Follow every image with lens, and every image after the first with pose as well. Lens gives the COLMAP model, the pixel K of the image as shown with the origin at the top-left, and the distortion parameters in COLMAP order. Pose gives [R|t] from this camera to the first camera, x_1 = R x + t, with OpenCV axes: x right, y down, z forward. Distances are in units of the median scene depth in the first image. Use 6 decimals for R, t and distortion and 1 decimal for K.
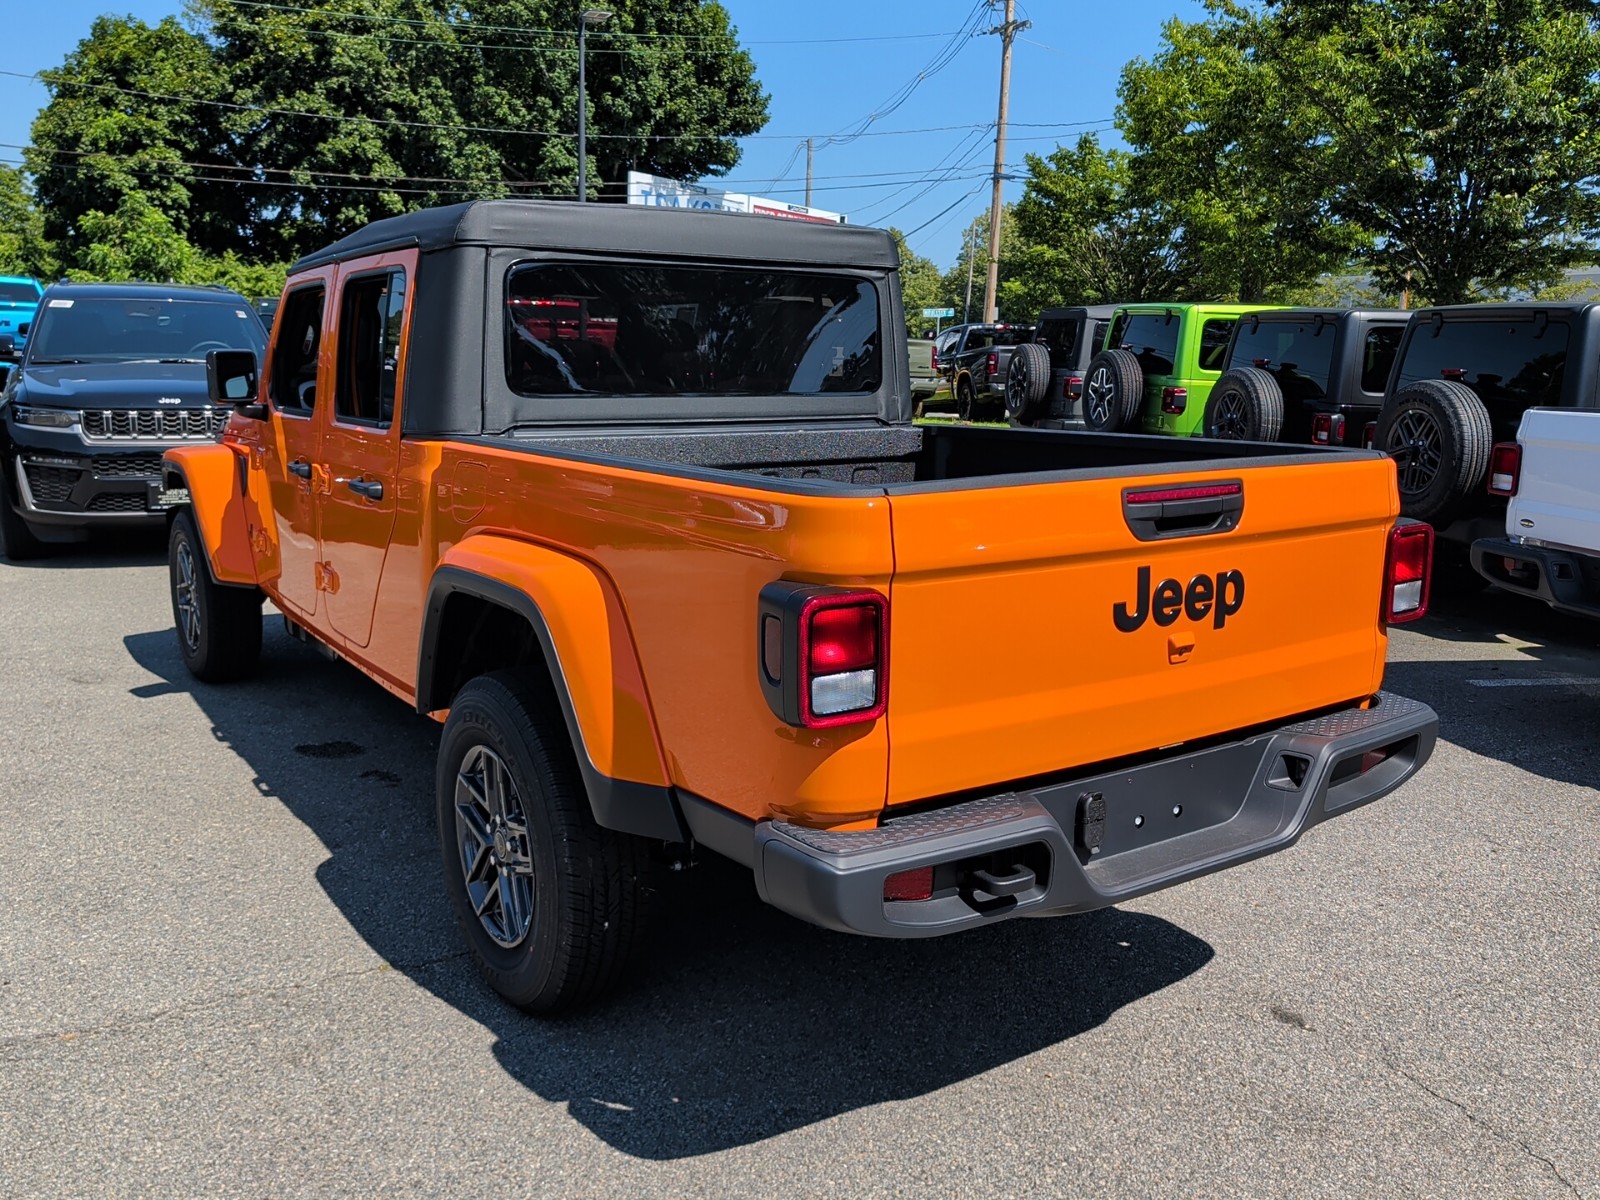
lens RADIAL K [[1351.7, 0, 811.9], [0, 1351.7, 602.4], [0, 0, 1]] dist [0.001770, 0.016487]
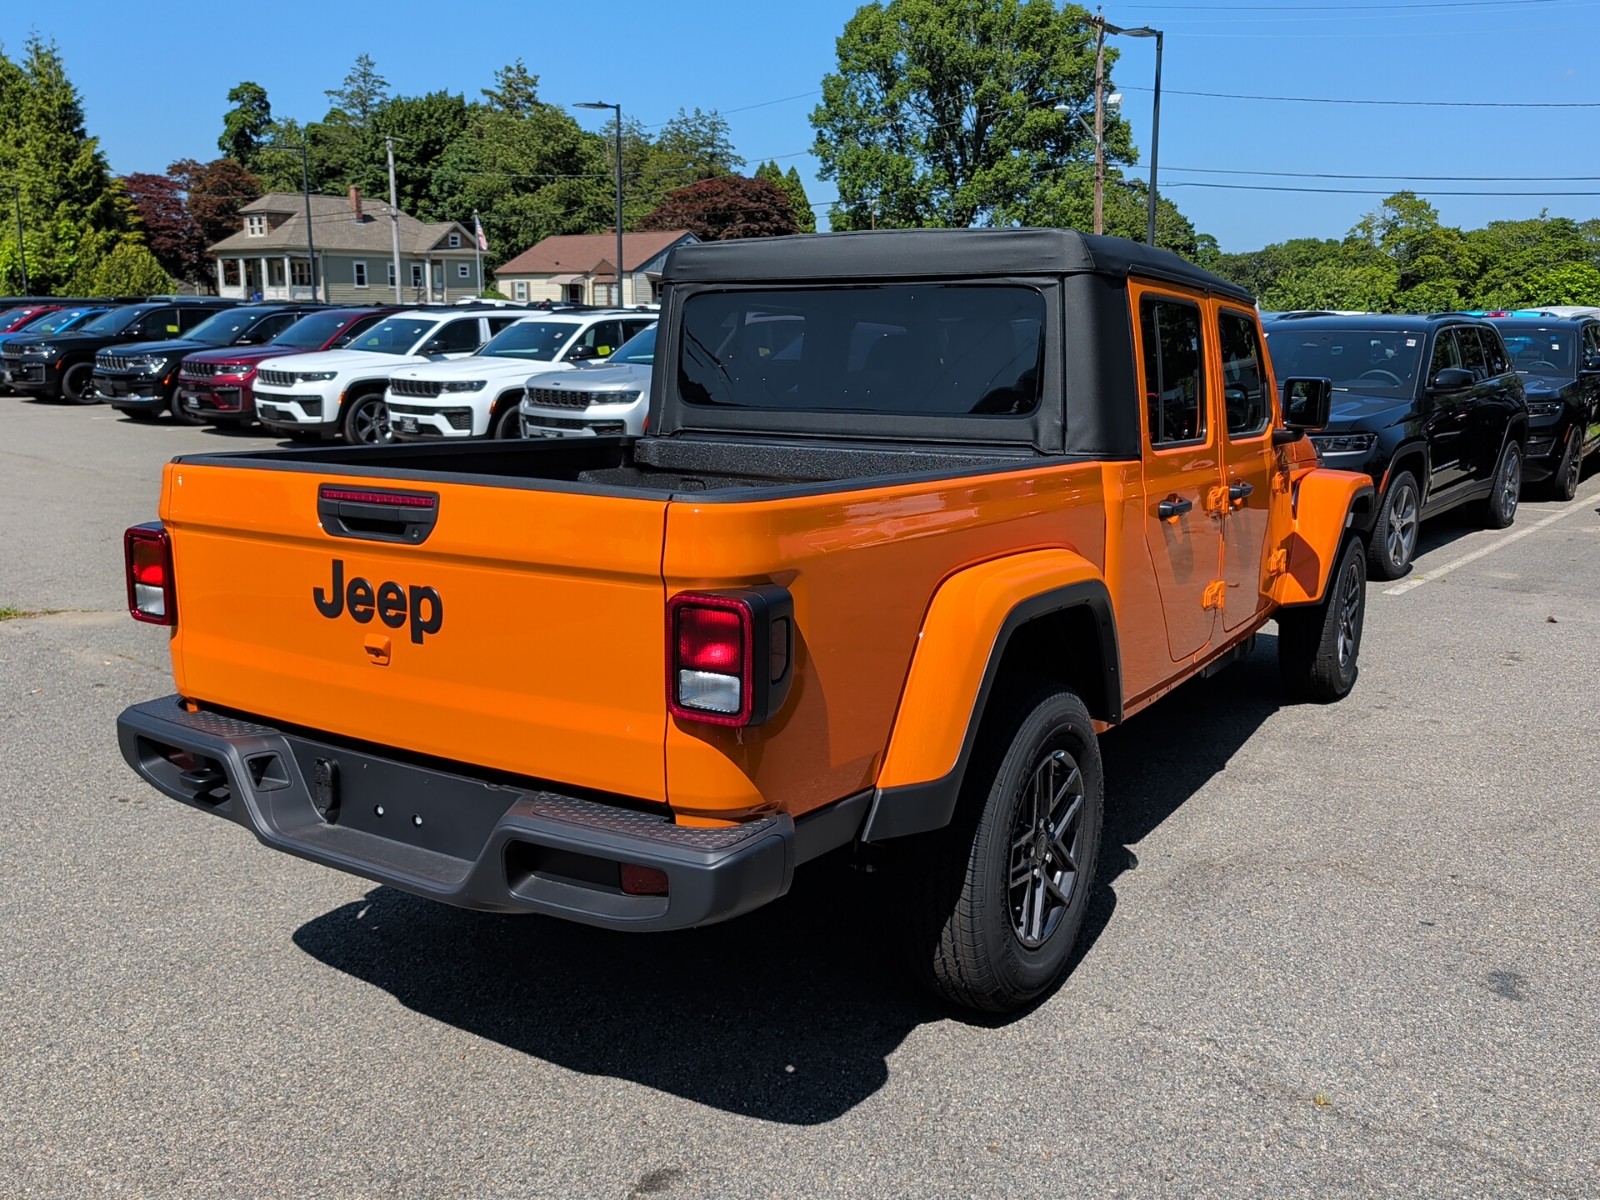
lens RADIAL K [[1346.3, 0, 800.0], [0, 1346.3, 600.0], [0, 0, 1]] dist [0.001978, -0.002837]
pose [[0.386471, 0.153760, -0.909394, 0.069002], [-0.177764, 0.979936, 0.090142, -0.007930], [0.905009, 0.126820, 0.406050, 0.045803]]
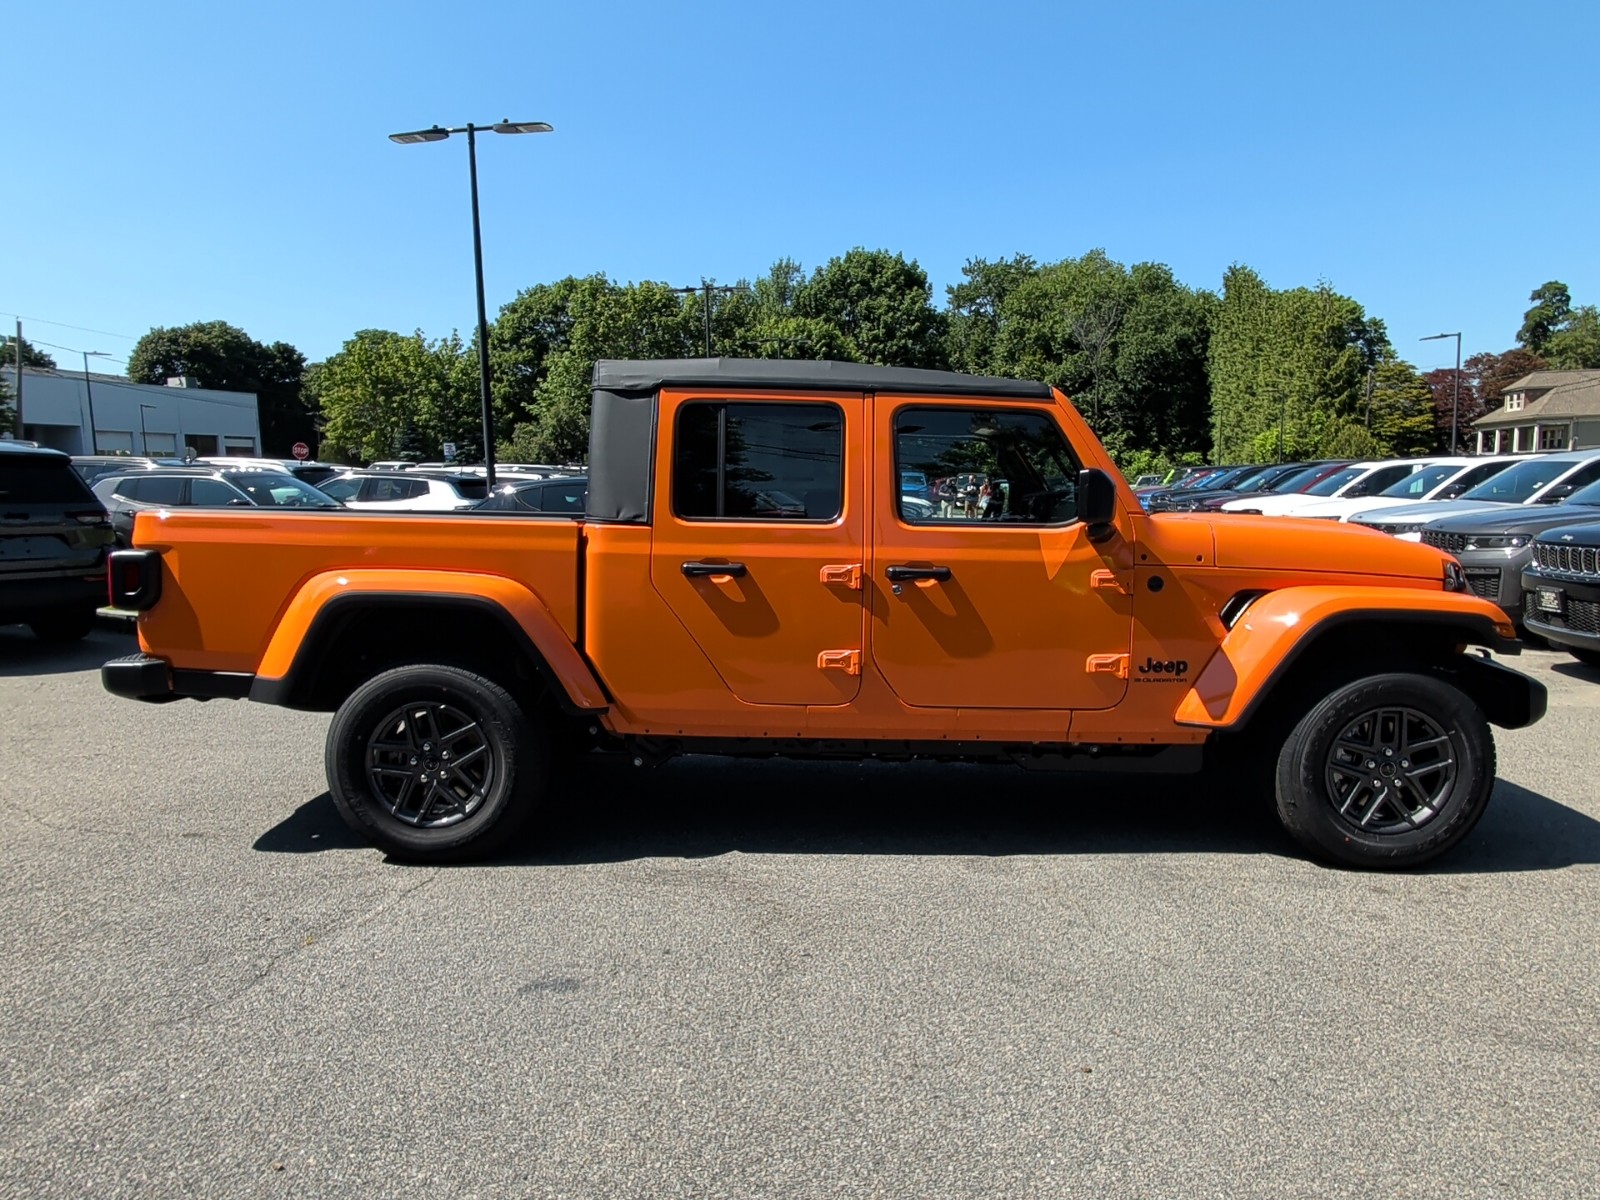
lens RADIAL K [[1027.3, 0, 821.7], [0, 1027.3, 610.5], [0, 0, 1]] dist [0.001579, 0.002489]
pose [[-0.581746, 0.065660, -0.810716, 0.060472], [-0.168528, 0.965376, 0.199117, -0.023960], [0.795720, 0.252464, -0.550538, 0.149206]]
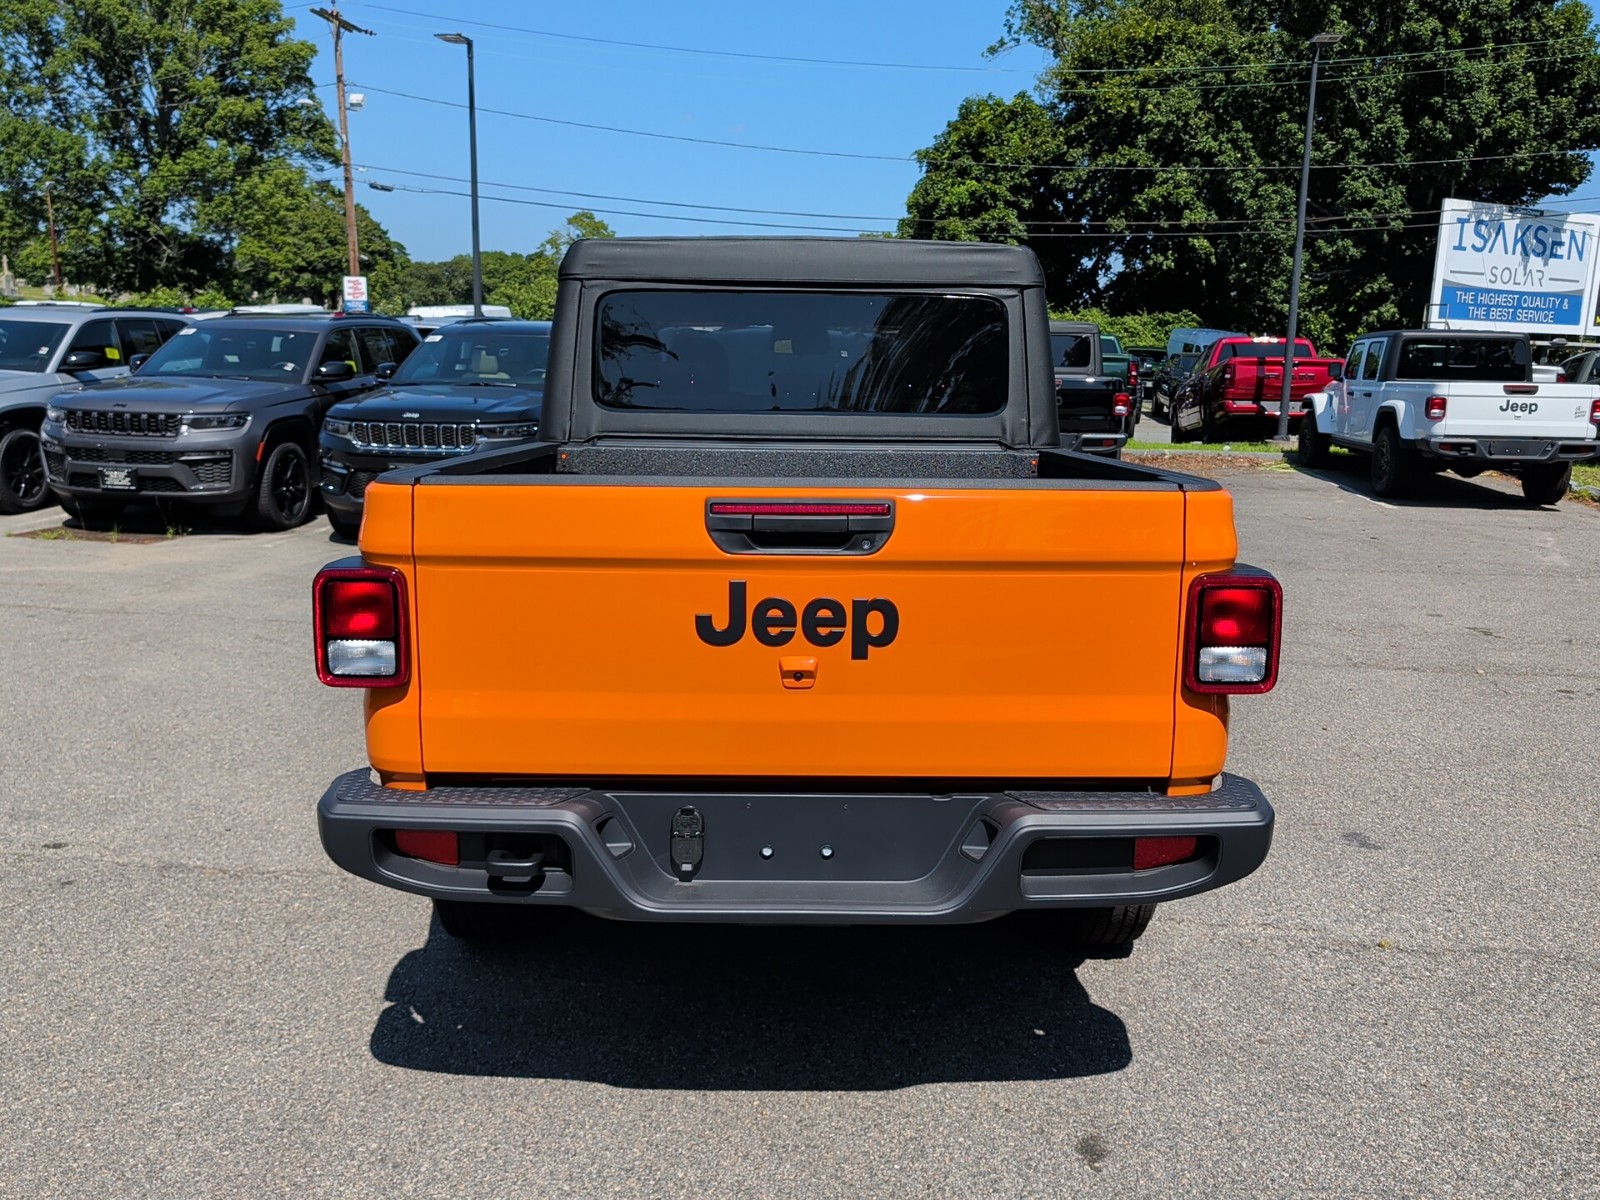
lens RADIAL K [[1355.3, 0, 800.0], [0, 1355.3, 600.0], [0, 0, 1]] dist [-0.001557, 0.001799]
pose [[0.825813, 0.090461, -0.556642, 0.041540], [-0.108708, 0.994074, 0.000275, -0.000894], [0.553368, 0.060284, 0.830753, 0.011563]]
